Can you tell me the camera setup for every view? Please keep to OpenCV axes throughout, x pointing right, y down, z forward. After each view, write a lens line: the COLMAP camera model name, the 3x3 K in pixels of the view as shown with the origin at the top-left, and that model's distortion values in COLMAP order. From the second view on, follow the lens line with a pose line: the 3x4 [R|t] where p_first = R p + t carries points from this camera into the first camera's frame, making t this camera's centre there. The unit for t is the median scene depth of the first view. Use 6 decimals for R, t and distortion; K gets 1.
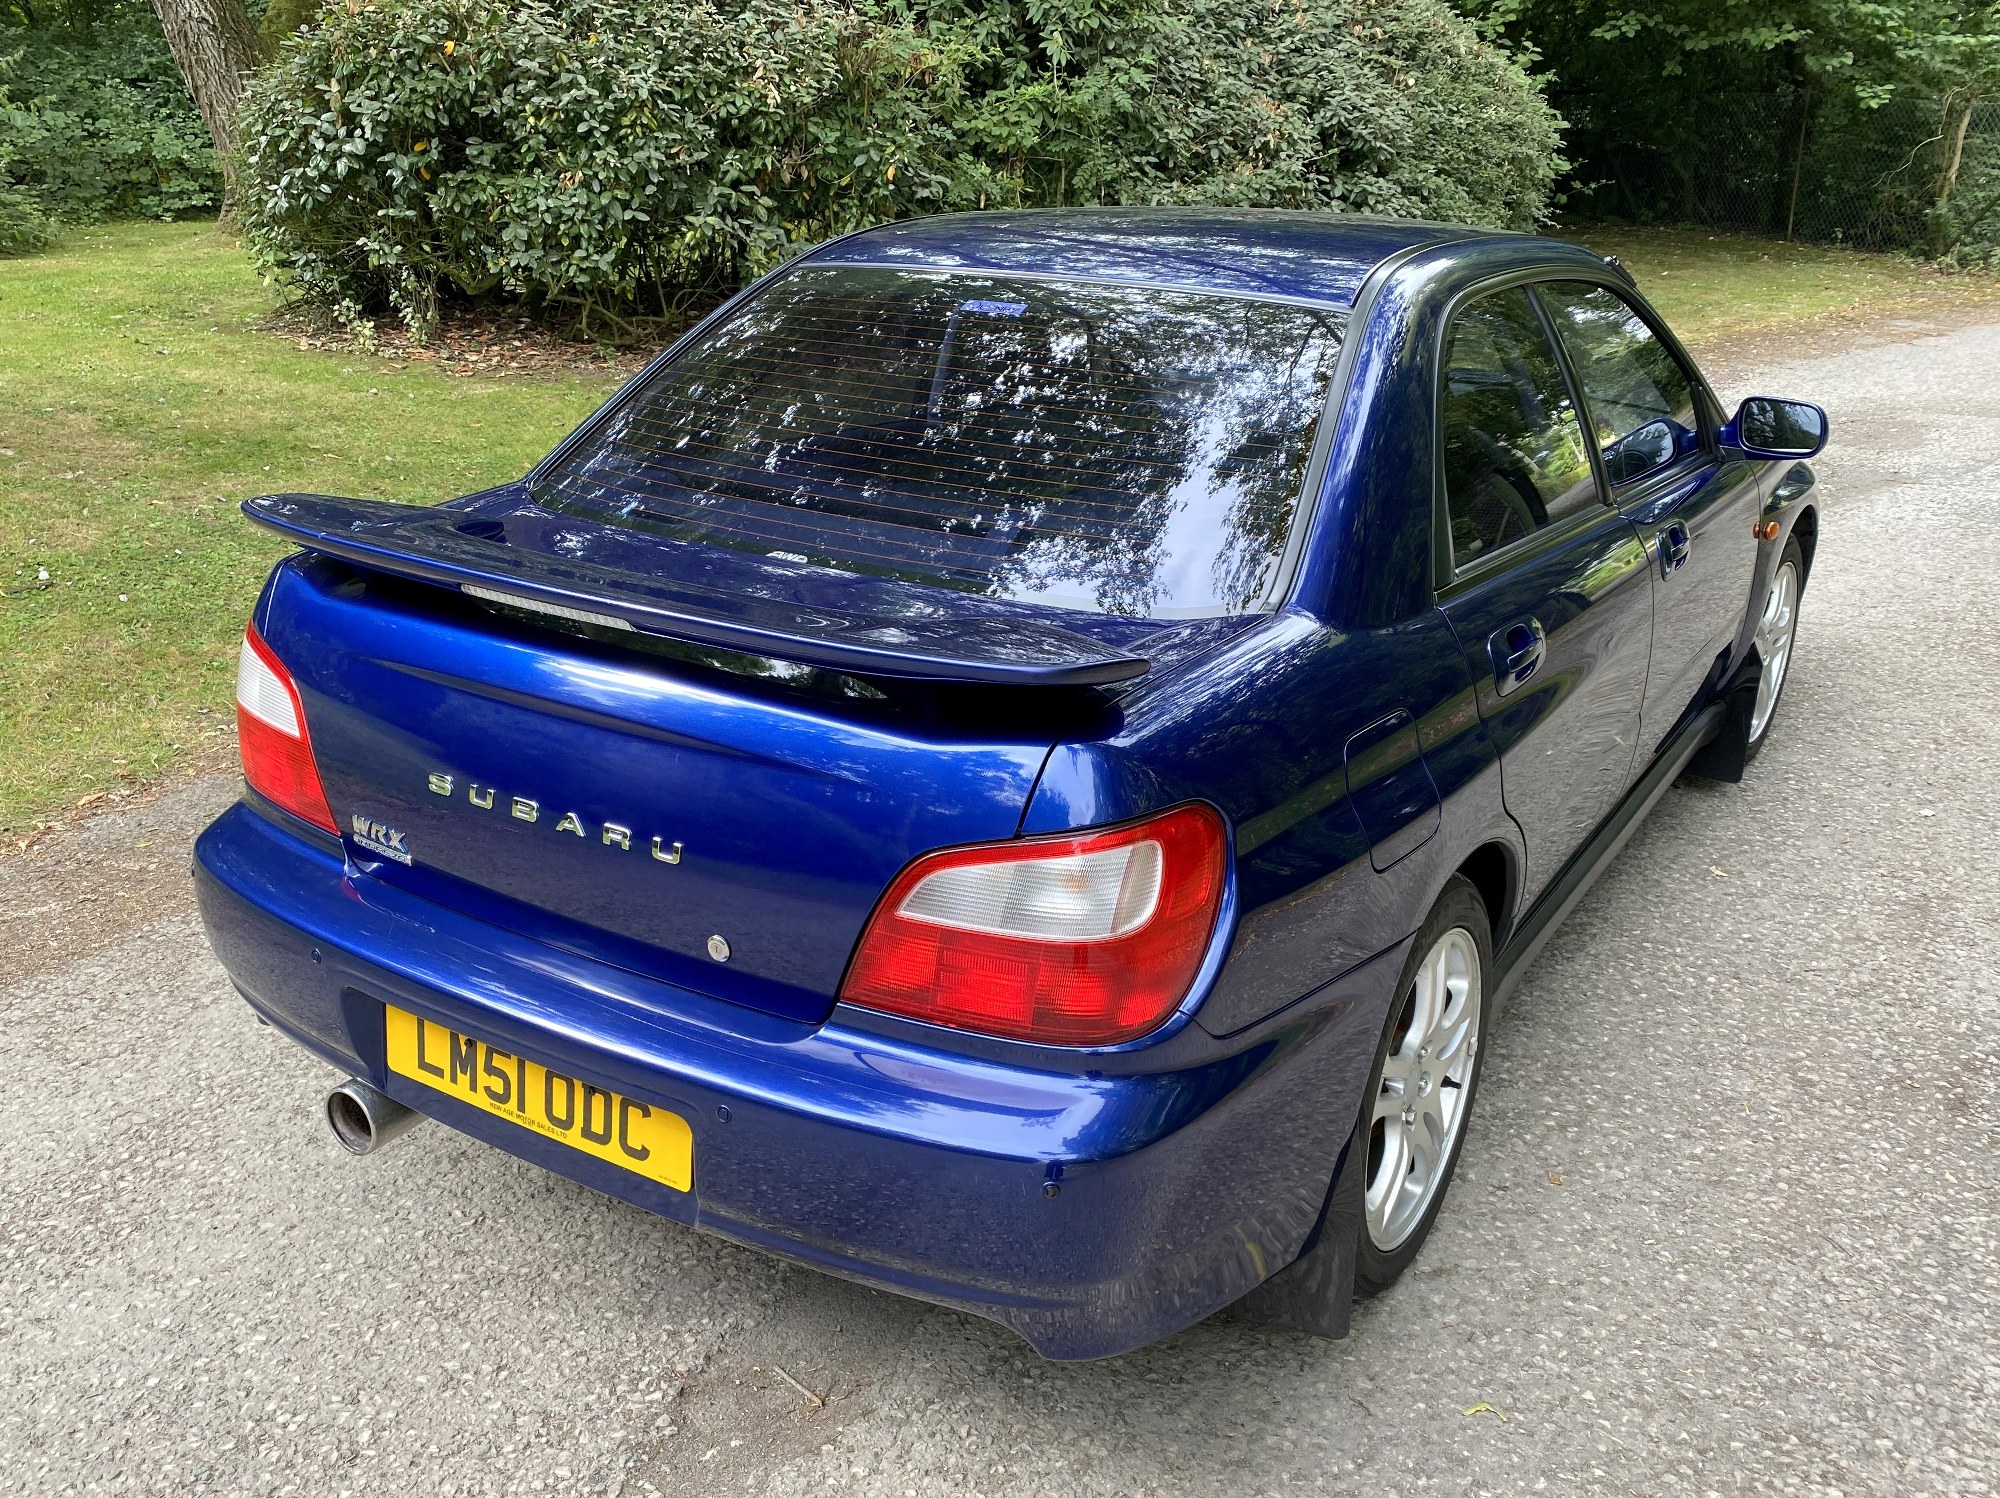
lens RADIAL K [[1737.8, 0, 1047.7], [0, 1737.8, 754.9], [0, 0, 1]] dist [0.011390, 0.009211]
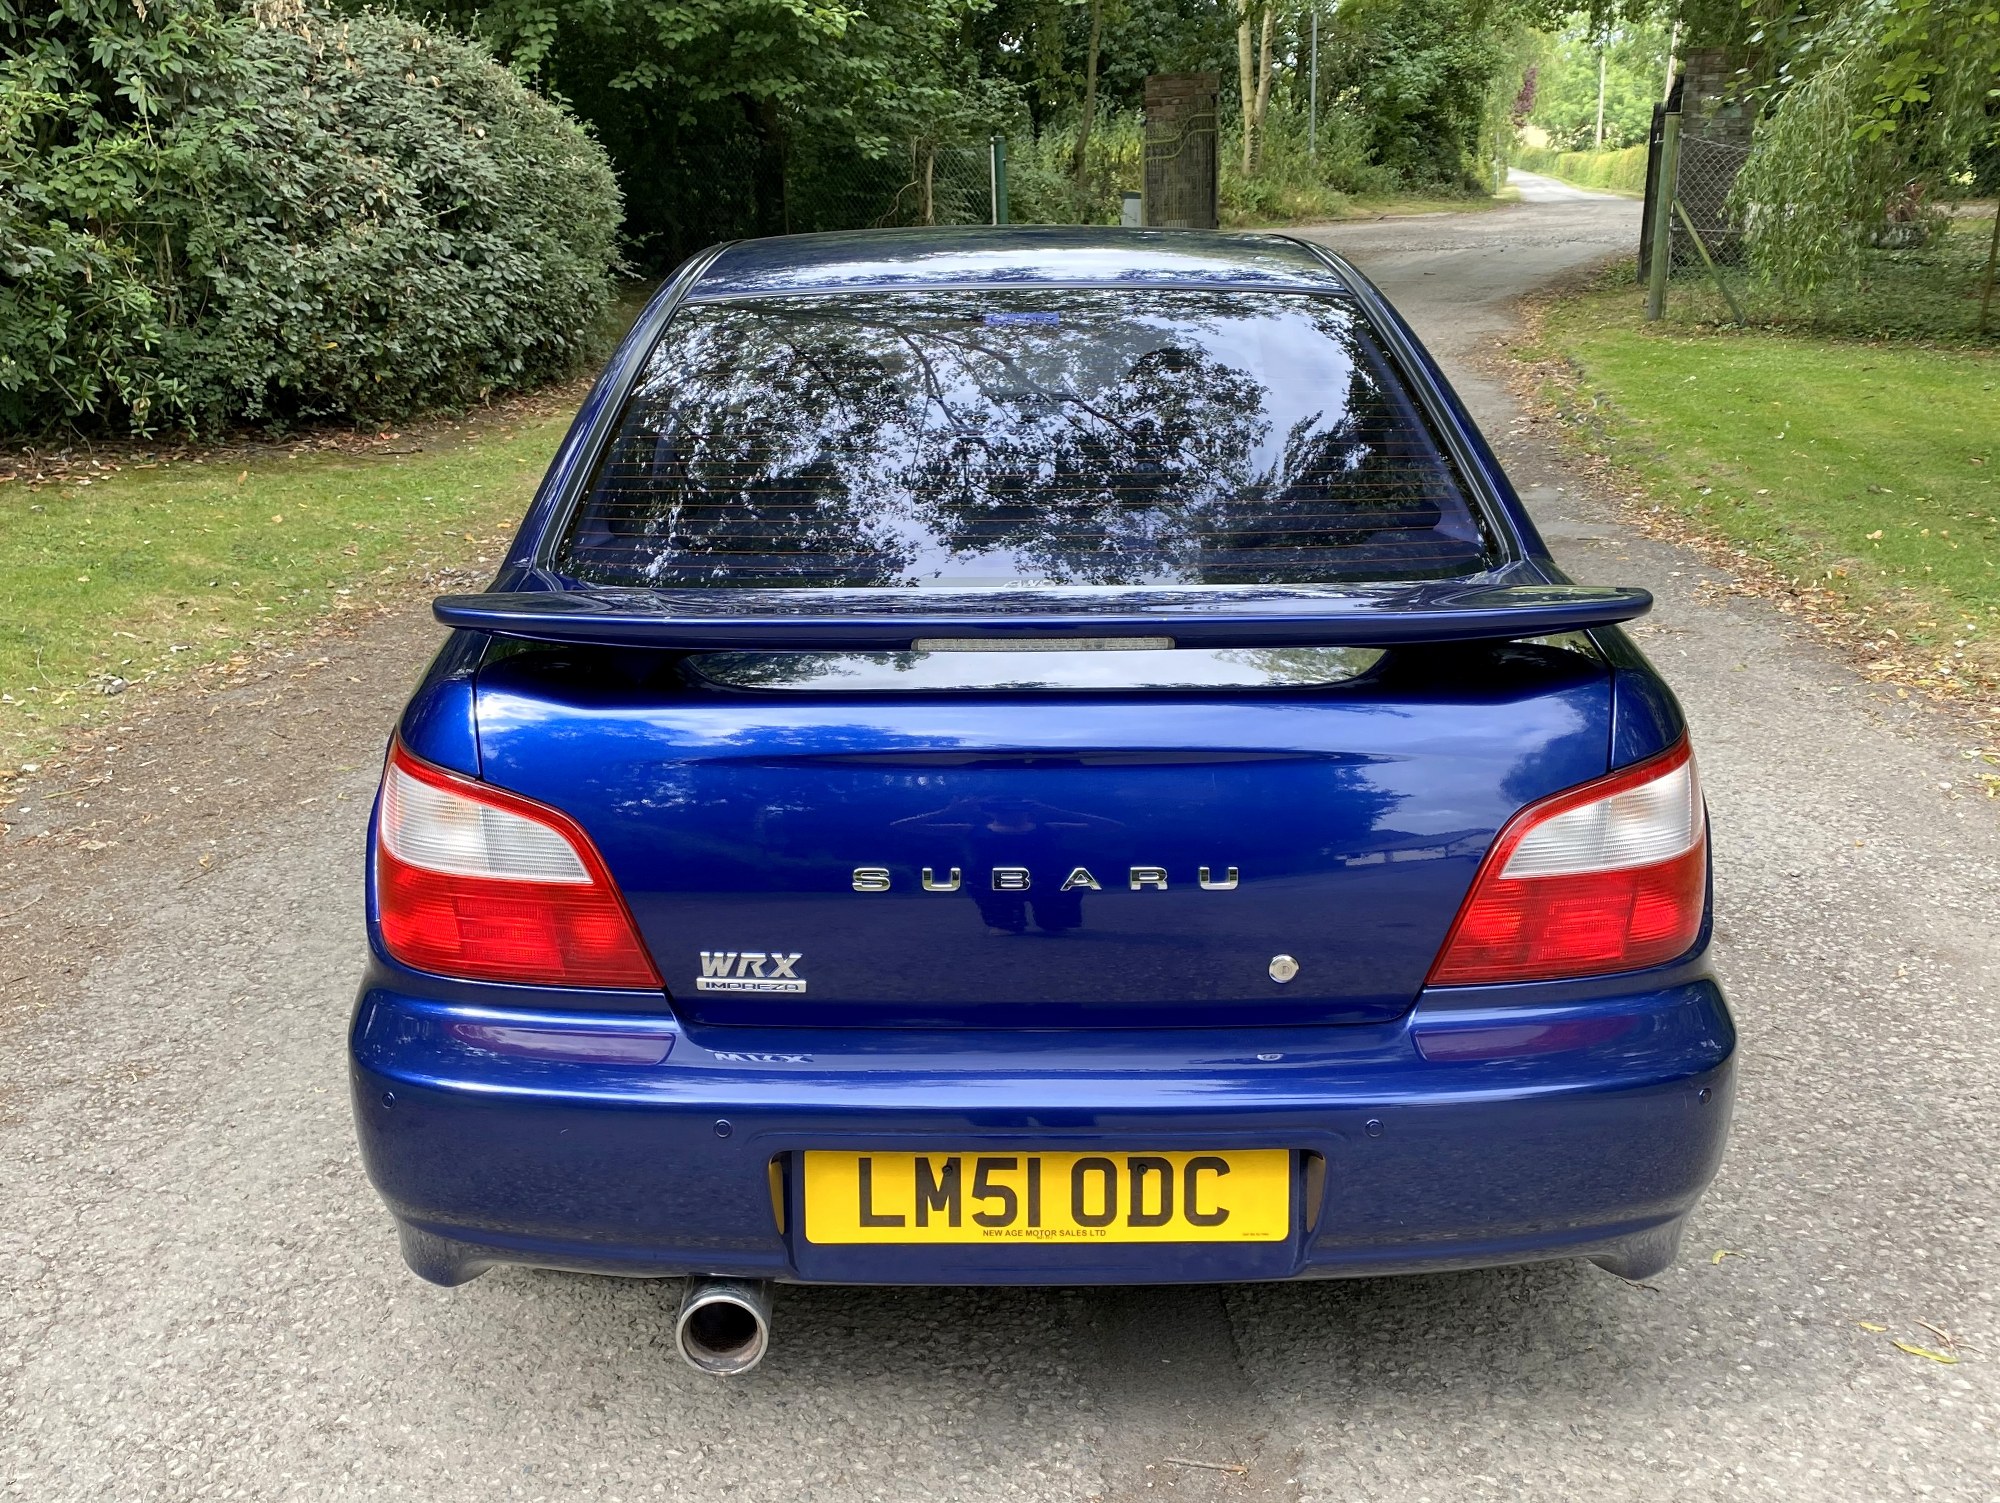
lens RADIAL K [[1902.5, 0, 948.7], [0, 1902.5, 748.3], [0, 0, 1]] dist [0.018908, -0.012868]
pose [[0.854234, -0.174540, 0.489714, -0.194635], [0.204407, 0.978856, -0.007682, -0.008248], [-0.478018, 0.106663, 0.871850, 0.039740]]
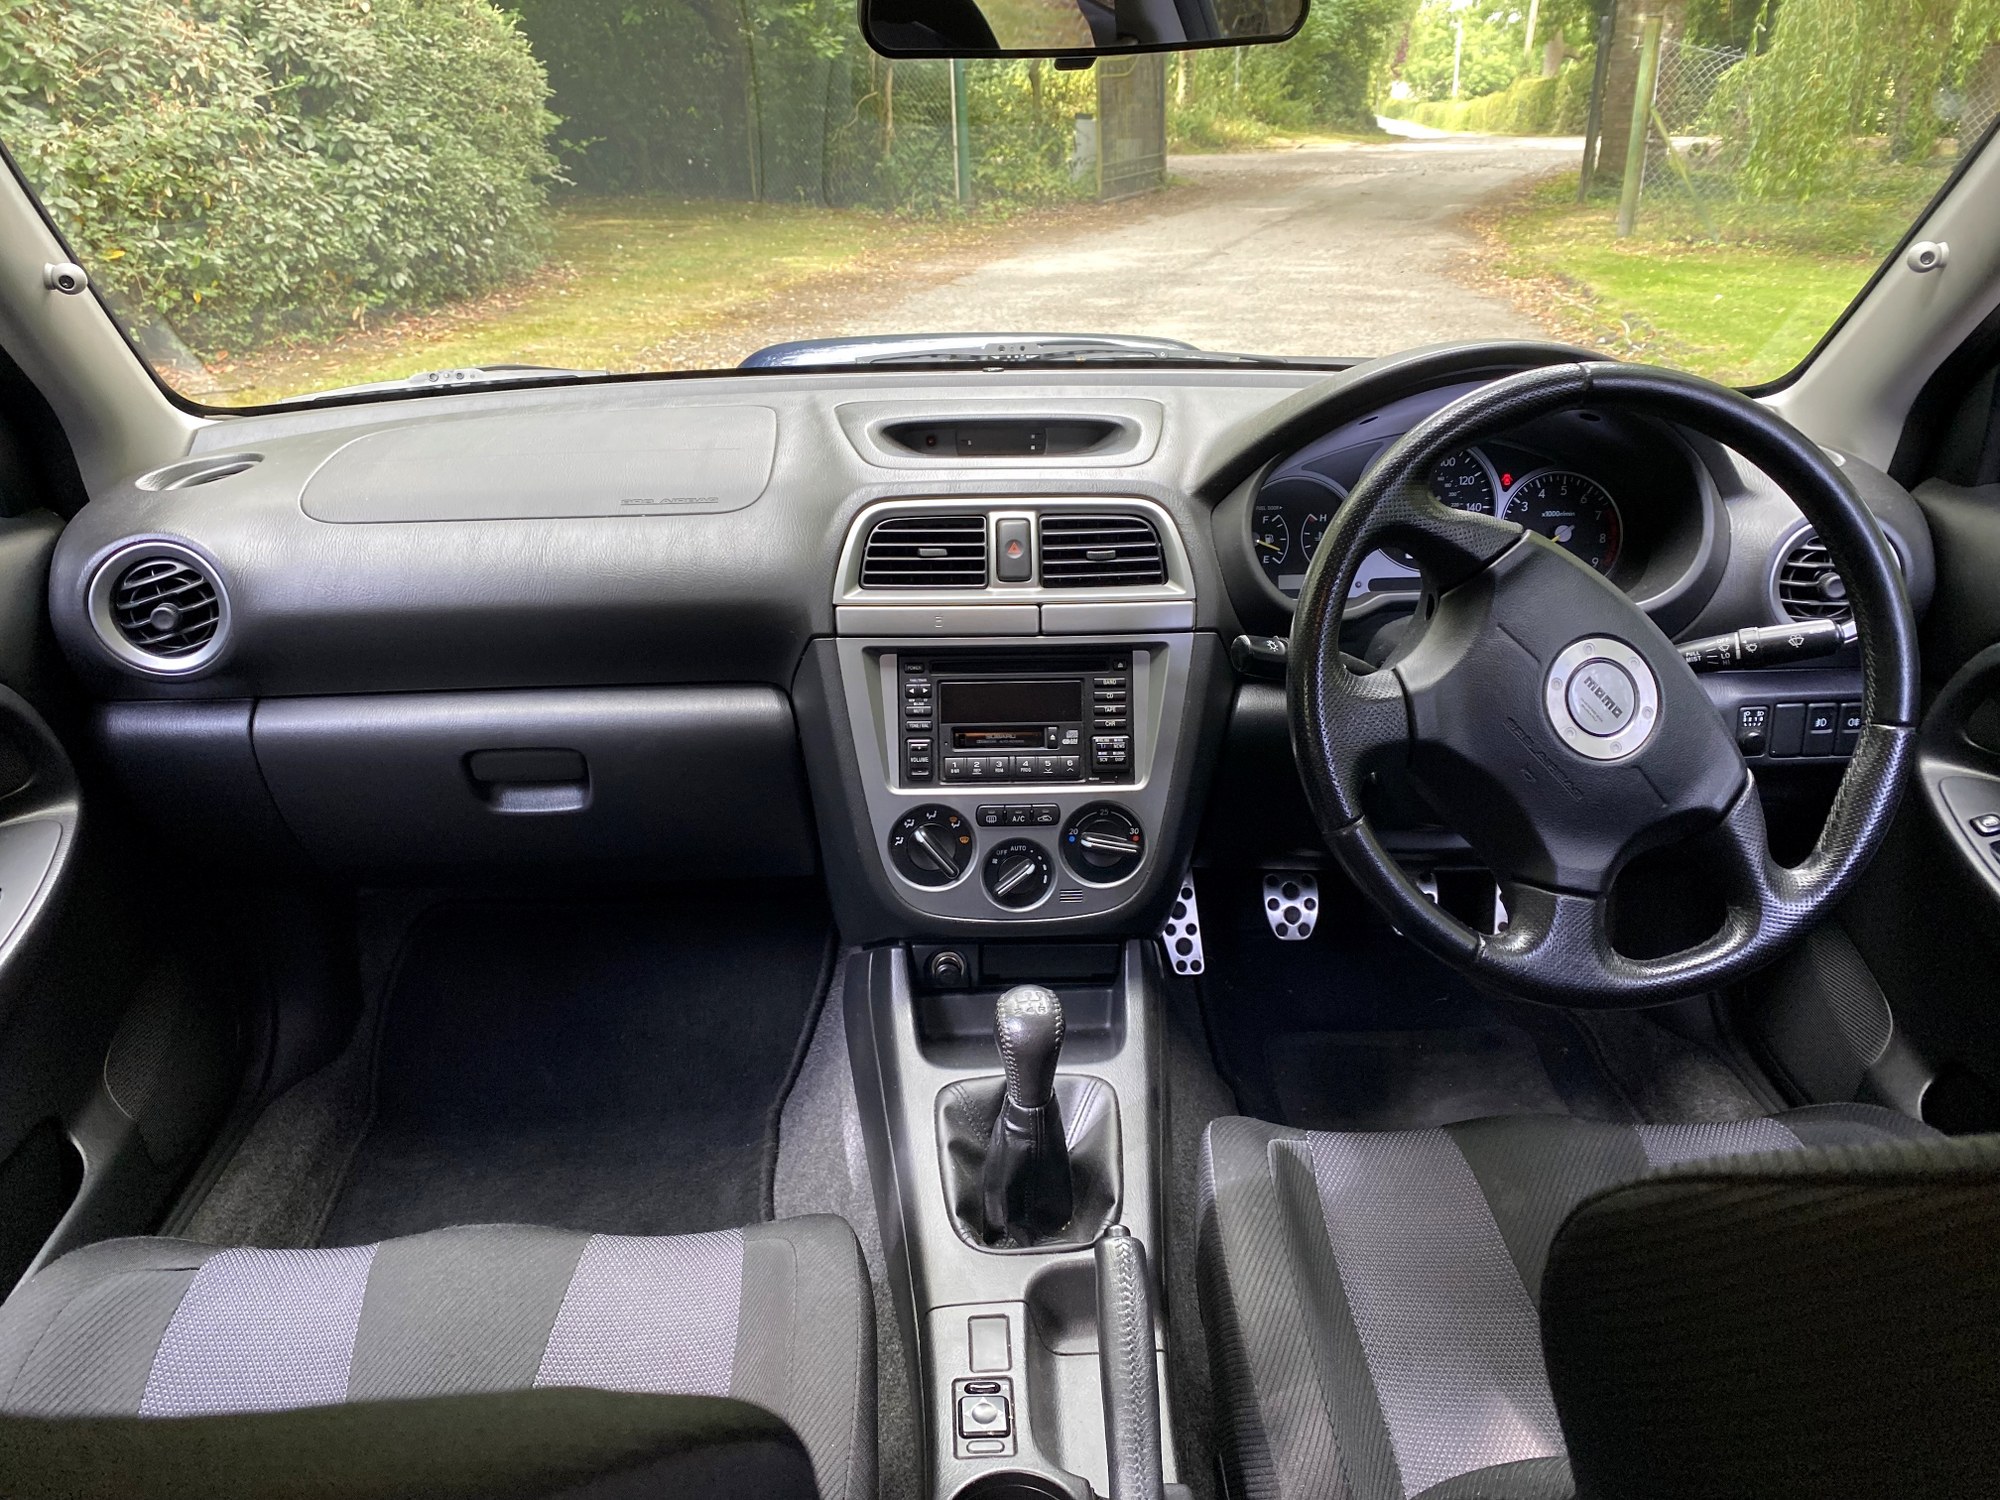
lens RADIAL K [[1497.0, 0, 1000.0], [0, 1497.0, 750.0], [0, 0, 1]] dist [-0.005309, 0.001292]
pose [[0.826371, -0.236736, 0.510946, 0.022671], [0.212742, 0.971344, 0.105977, -0.088899], [-0.521393, 0.021124, 0.853055, 0.376495]]
